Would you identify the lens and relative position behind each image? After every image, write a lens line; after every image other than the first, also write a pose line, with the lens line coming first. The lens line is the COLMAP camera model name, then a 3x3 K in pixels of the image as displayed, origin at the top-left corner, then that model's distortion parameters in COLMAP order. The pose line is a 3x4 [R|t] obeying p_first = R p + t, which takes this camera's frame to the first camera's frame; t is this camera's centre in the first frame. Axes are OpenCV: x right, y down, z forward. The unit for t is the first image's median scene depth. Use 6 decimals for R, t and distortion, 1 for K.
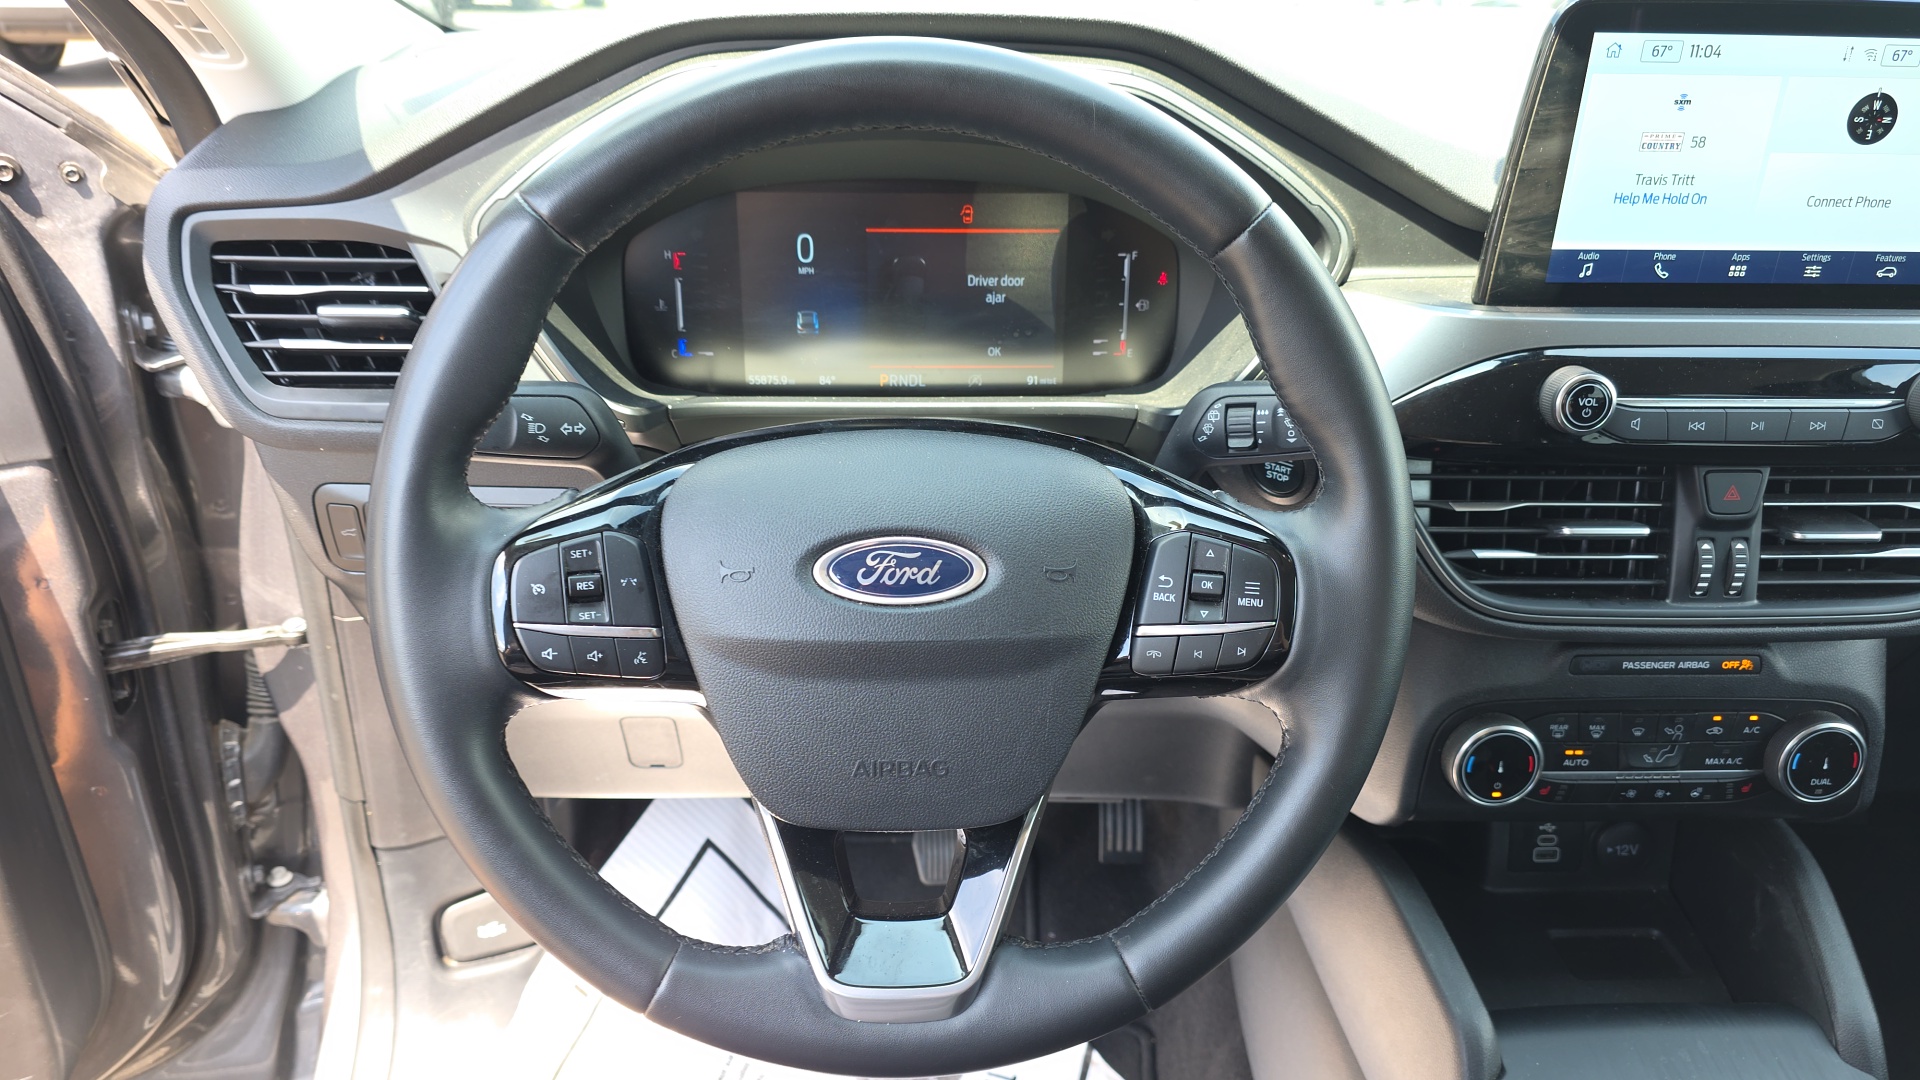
lens RADIAL K [[1300.0, 0, 973.4], [0, 1300.0, 546.5], [0, 0, 1]] dist [0.068711, -0.071239]
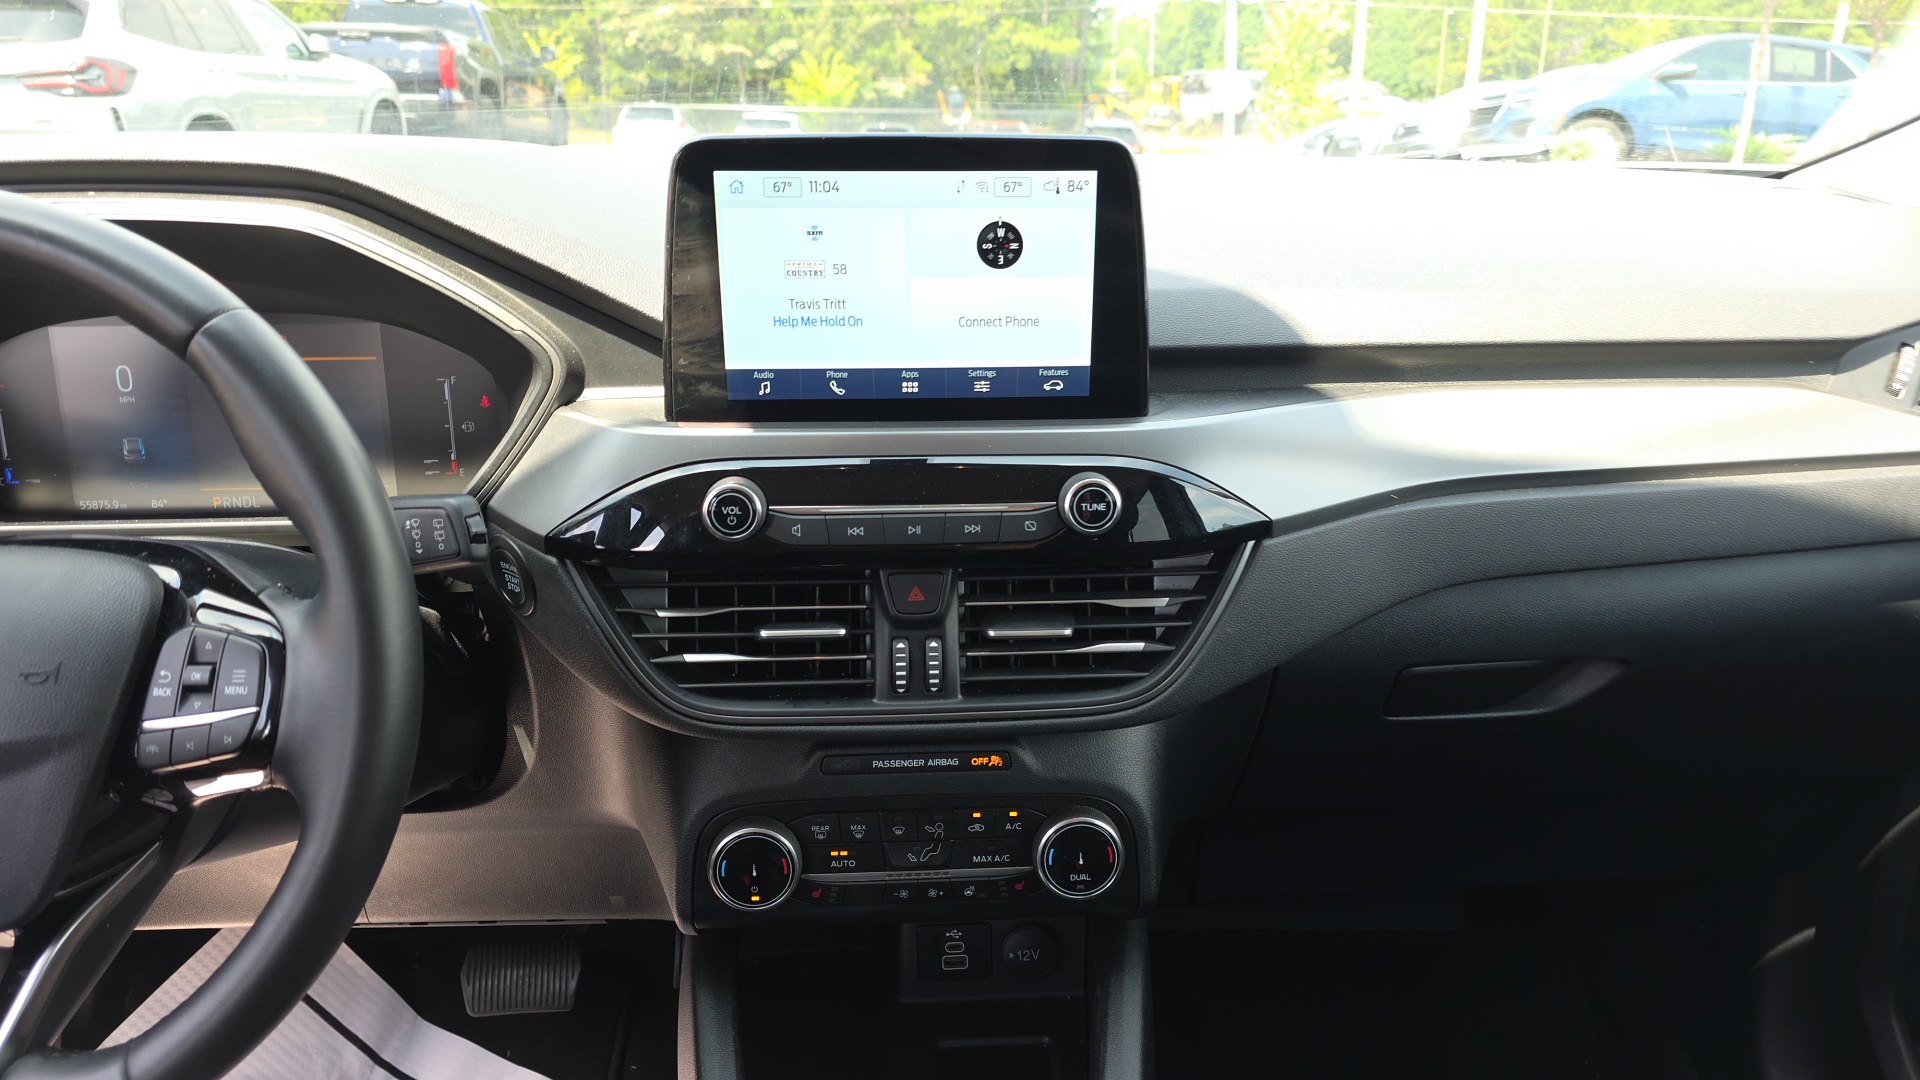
lens RADIAL K [[1300.0, 0, 967.3], [0, 1300.0, 519.9], [0, 0, 1]] dist [0.068711, -0.071239]
pose [[0.999763, -0.021360, 0.004301, 0.589006], [0.021708, 0.993436, -0.112313, 0.017090], [-0.001874, 0.112380, 0.993664, -0.032150]]
